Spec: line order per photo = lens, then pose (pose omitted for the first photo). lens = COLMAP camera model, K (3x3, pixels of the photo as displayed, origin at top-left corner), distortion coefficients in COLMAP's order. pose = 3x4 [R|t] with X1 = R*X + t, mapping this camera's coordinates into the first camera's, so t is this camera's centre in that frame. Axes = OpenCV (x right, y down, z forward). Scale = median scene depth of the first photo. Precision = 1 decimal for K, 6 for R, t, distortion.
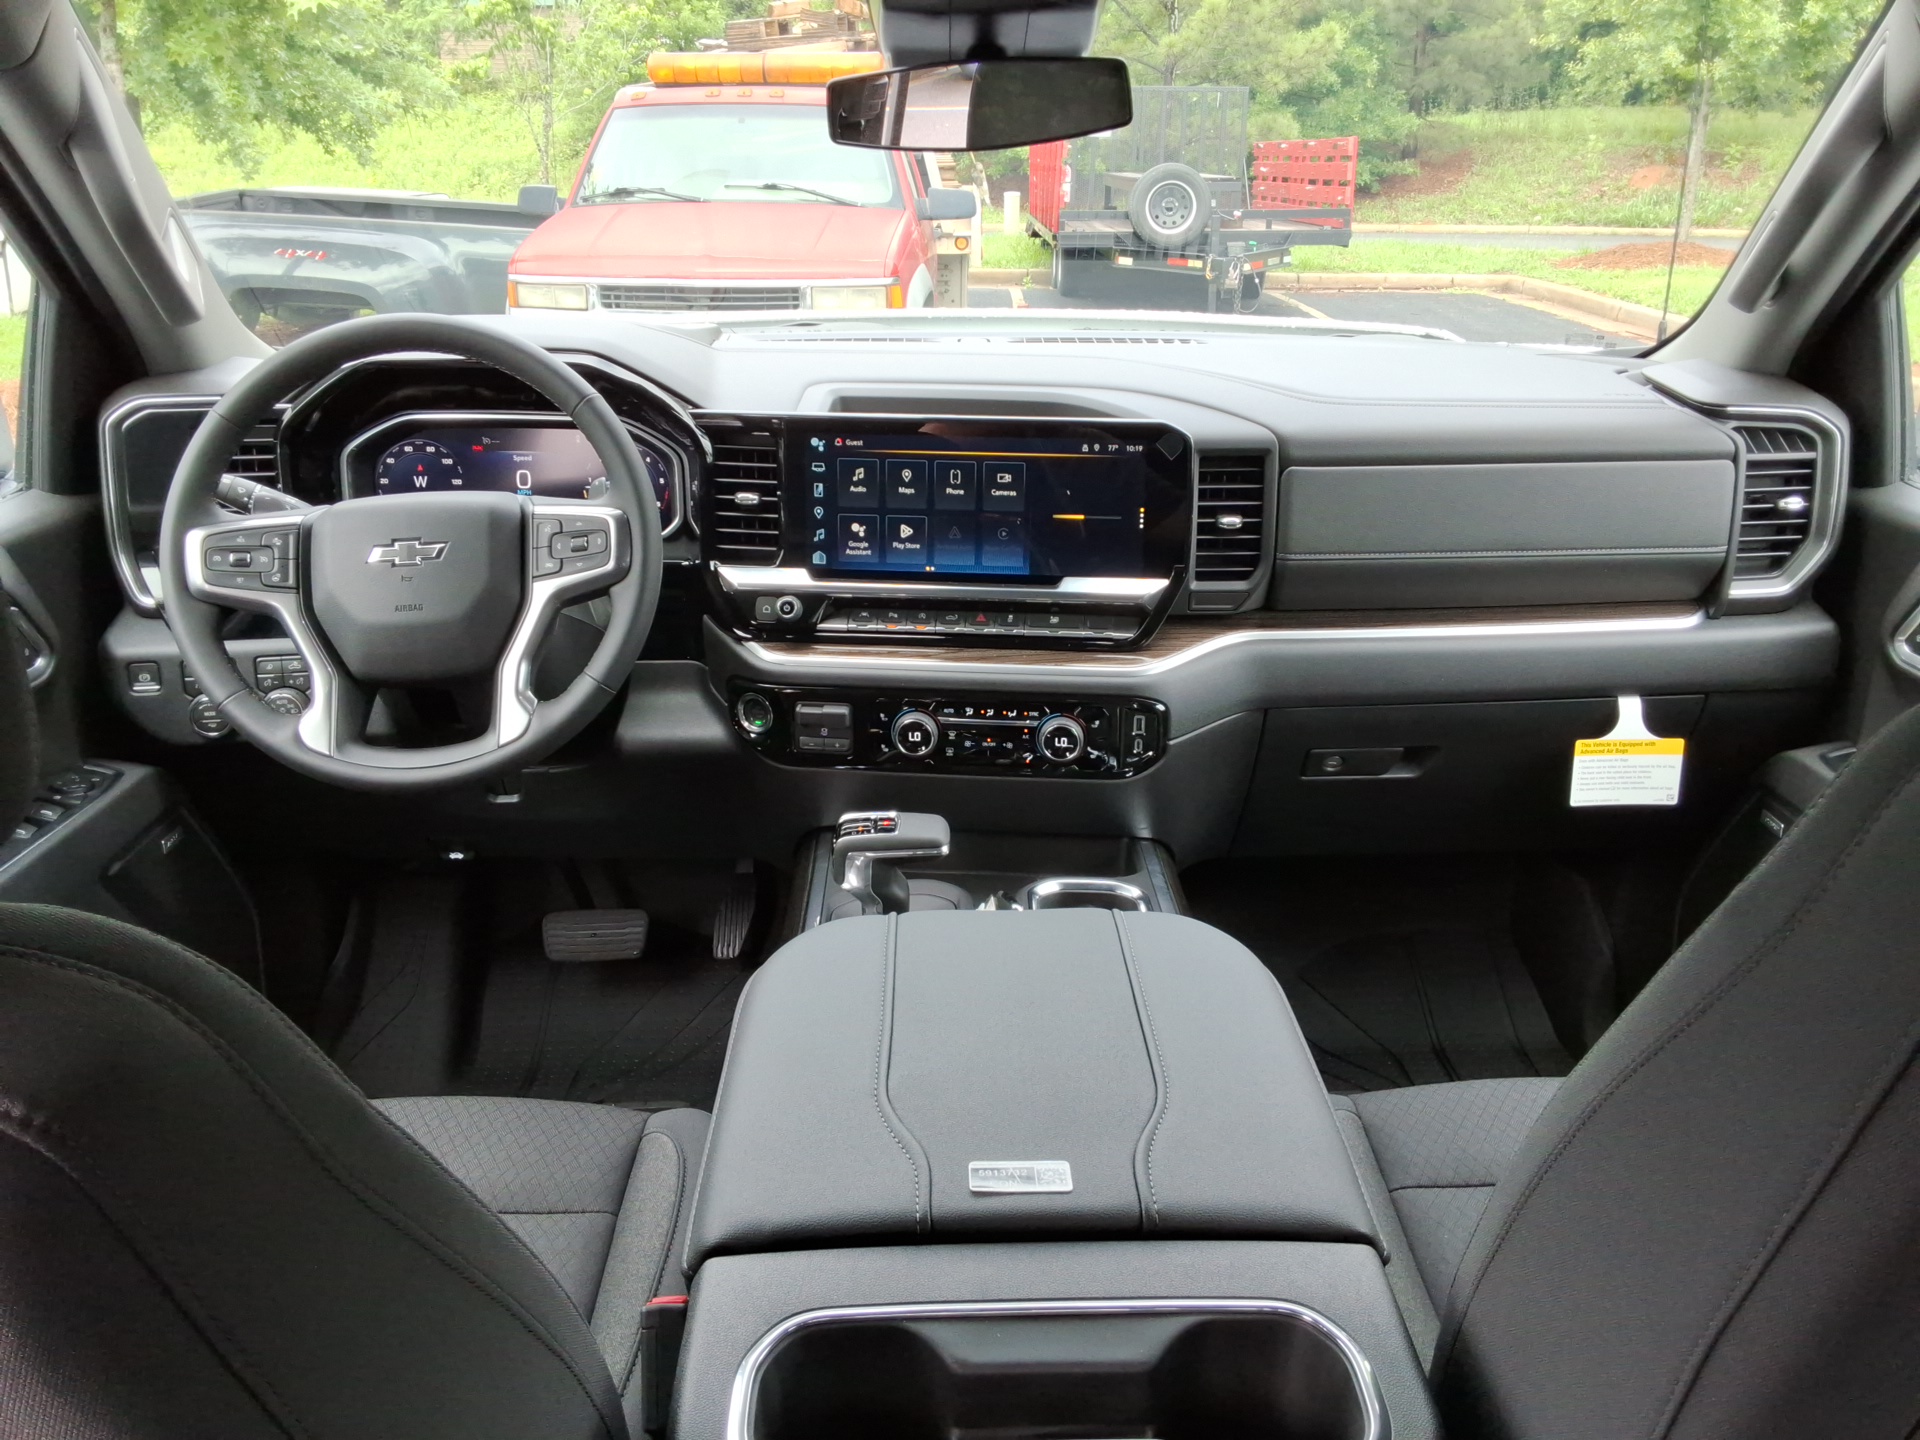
lens RADIAL K [[1545.2, 0, 1004.9], [0, 1545.2, 715.6], [0, 0, 1]] dist [0.094732, -0.132042]
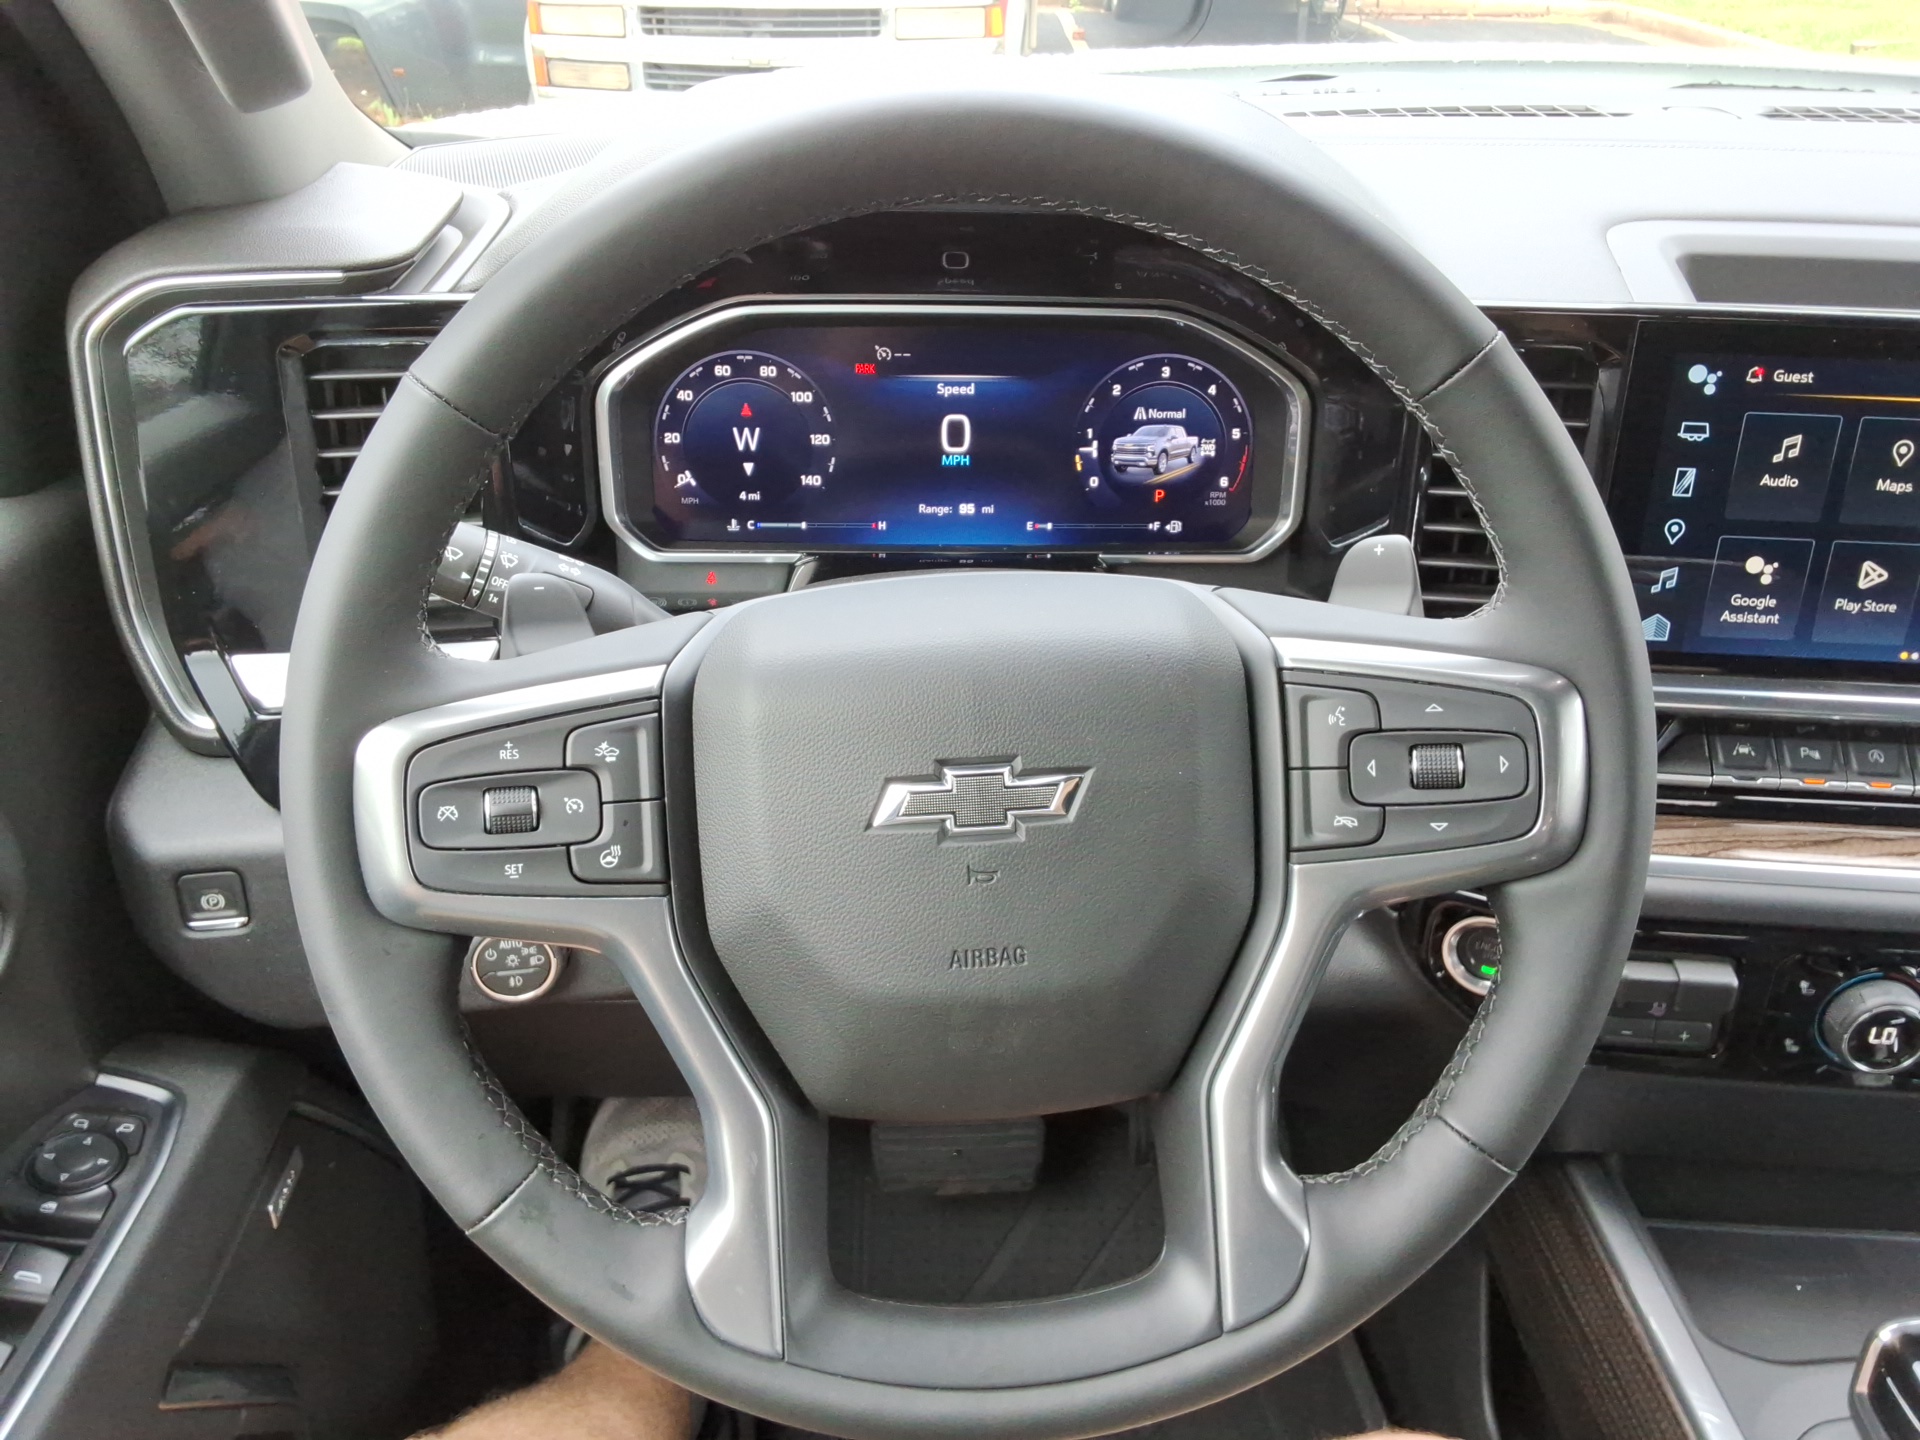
lens RADIAL K [[1545.2, 0, 984.3], [0, 1545.2, 703.6], [0, 0, 1]] dist [0.094732, -0.132042]
pose [[0.999995, 0.002688, 0.001792, -0.320195], [-0.002924, 0.988998, 0.147903, -0.148770], [-0.001374, -0.147907, 0.989000, 0.549190]]
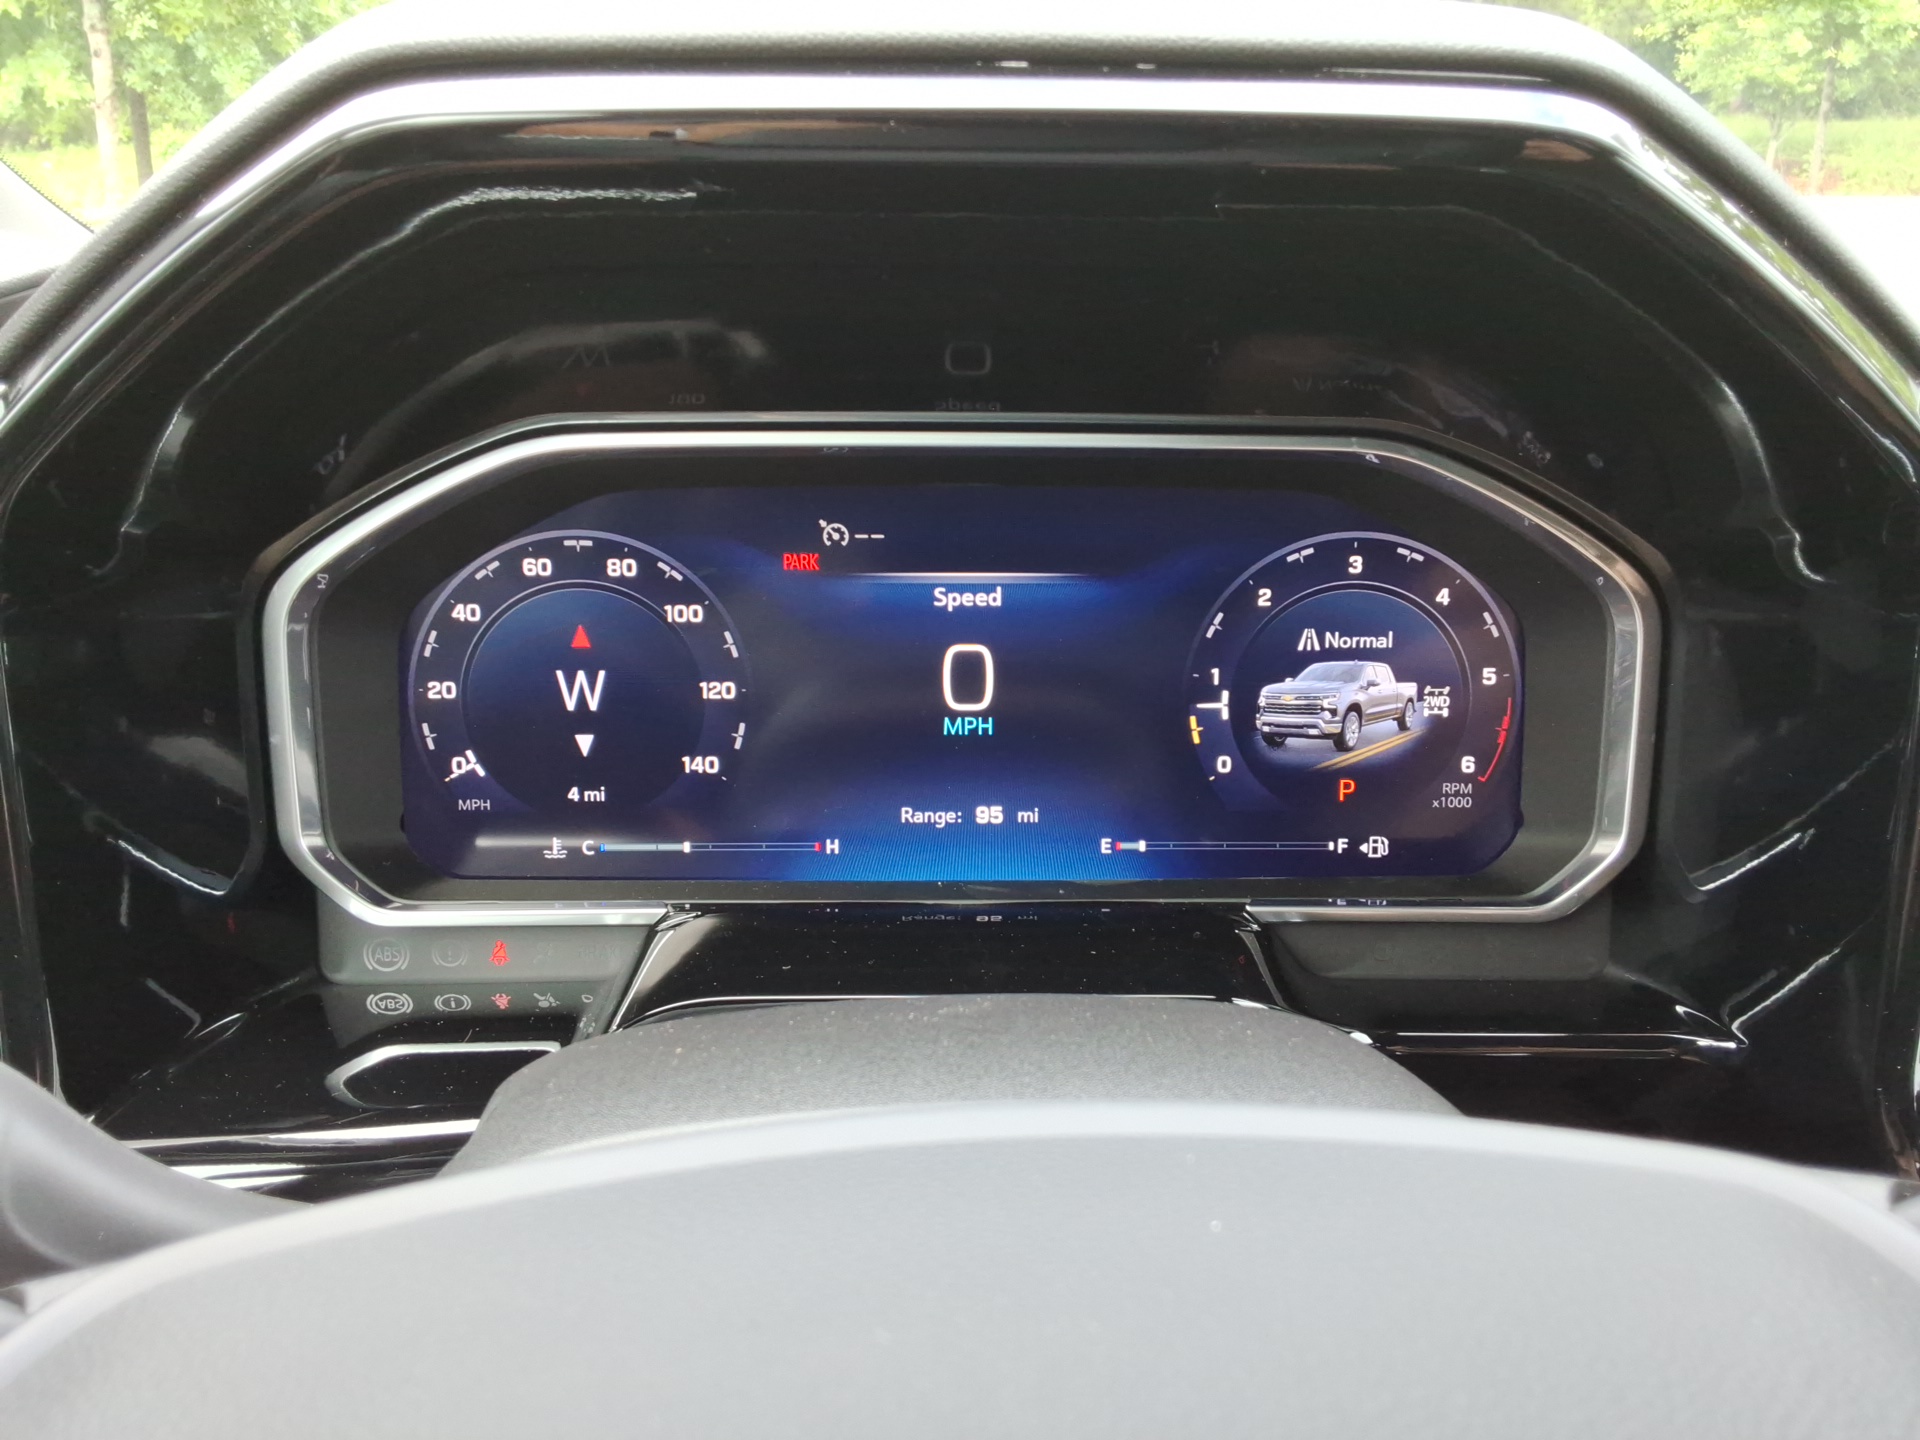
lens RADIAL K [[1545.2, 0, 978.2], [0, 1545.2, 702.5], [0, 0, 1]] dist [0.094732, -0.132042]
pose [[0.999645, -0.002512, -0.026531, -0.319796], [0.001923, 0.999751, -0.022218, -0.150685], [0.026580, 0.022159, 0.999401, 0.790627]]
